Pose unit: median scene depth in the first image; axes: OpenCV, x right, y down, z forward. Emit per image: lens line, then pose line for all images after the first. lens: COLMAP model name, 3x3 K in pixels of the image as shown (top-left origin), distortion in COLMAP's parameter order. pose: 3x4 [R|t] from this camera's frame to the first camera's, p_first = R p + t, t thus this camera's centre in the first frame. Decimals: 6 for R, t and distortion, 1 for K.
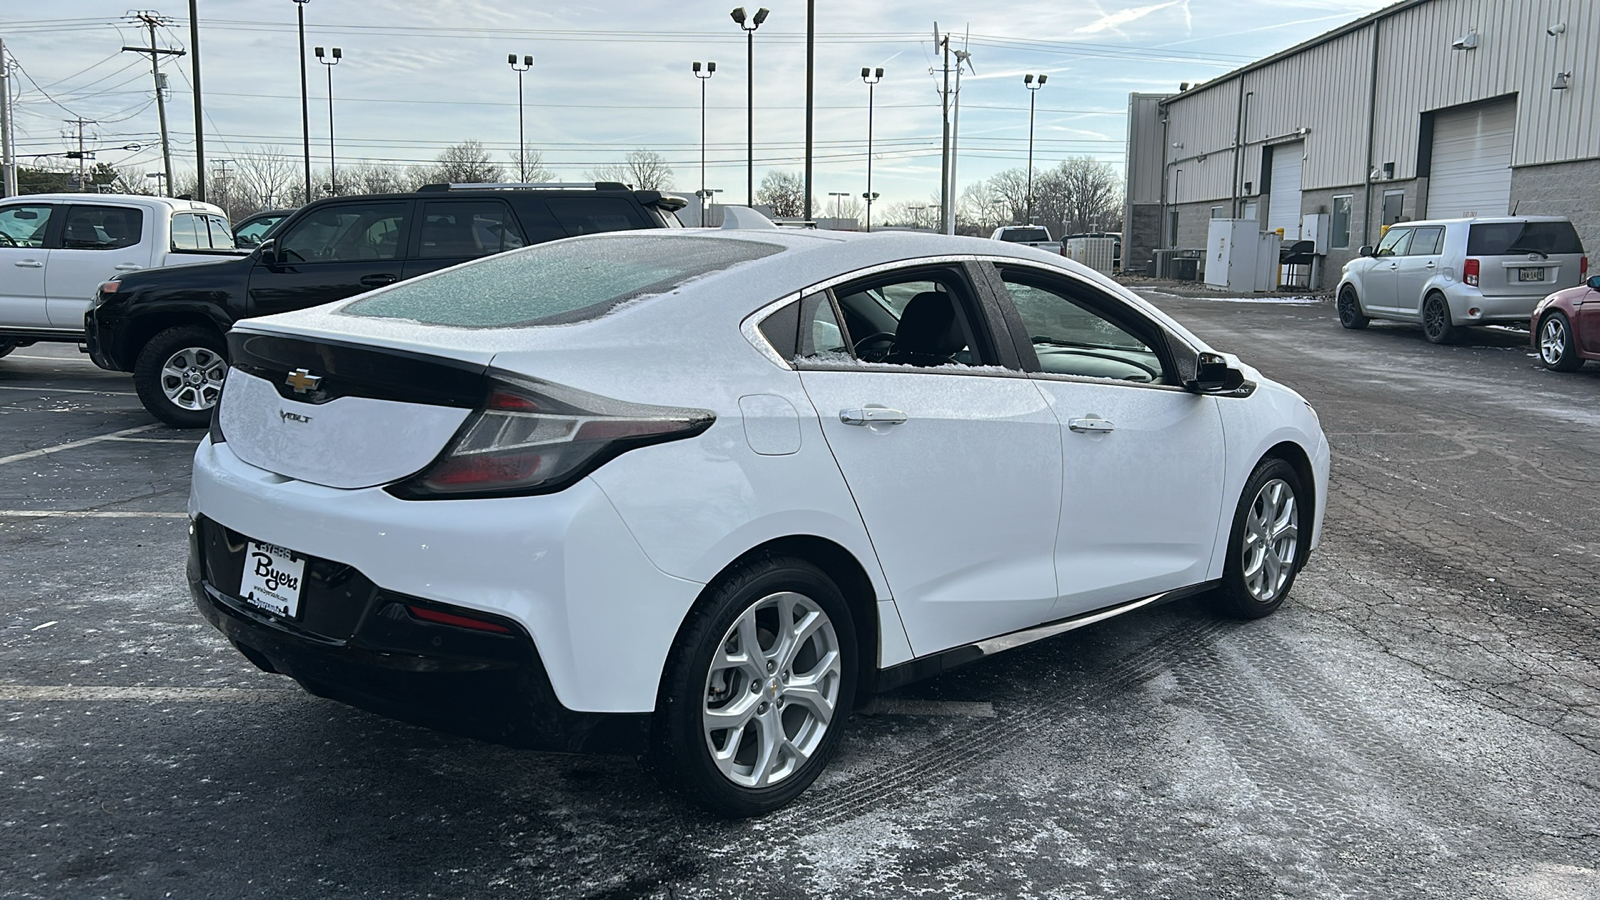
lens RADIAL K [[1384.8, 0, 793.5], [0, 1384.8, 454.8], [0, 0, 1]] dist [0.061017, -0.052866]
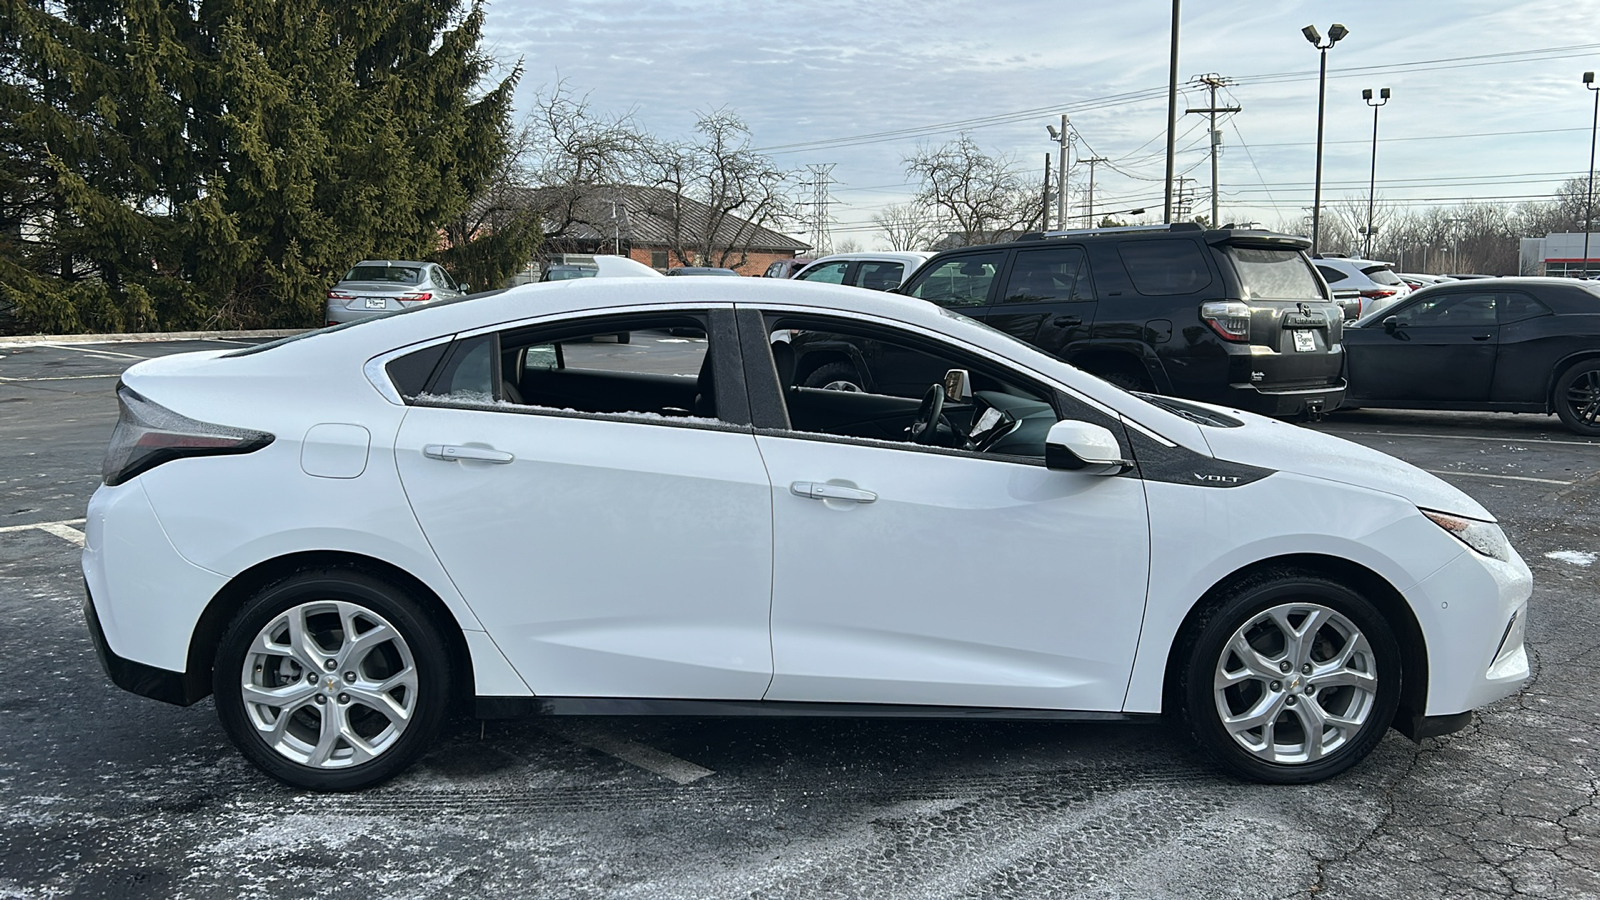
lens RADIAL K [[1384.8, 0, 811.2], [0, 1384.8, 452.5], [0, 0, 1]] dist [0.061017, -0.052866]
pose [[0.723342, 0.077777, -0.686096, 0.835251], [-0.100030, 0.994957, 0.007329, -0.053259], [0.683206, 0.063329, 0.727474, 0.344355]]
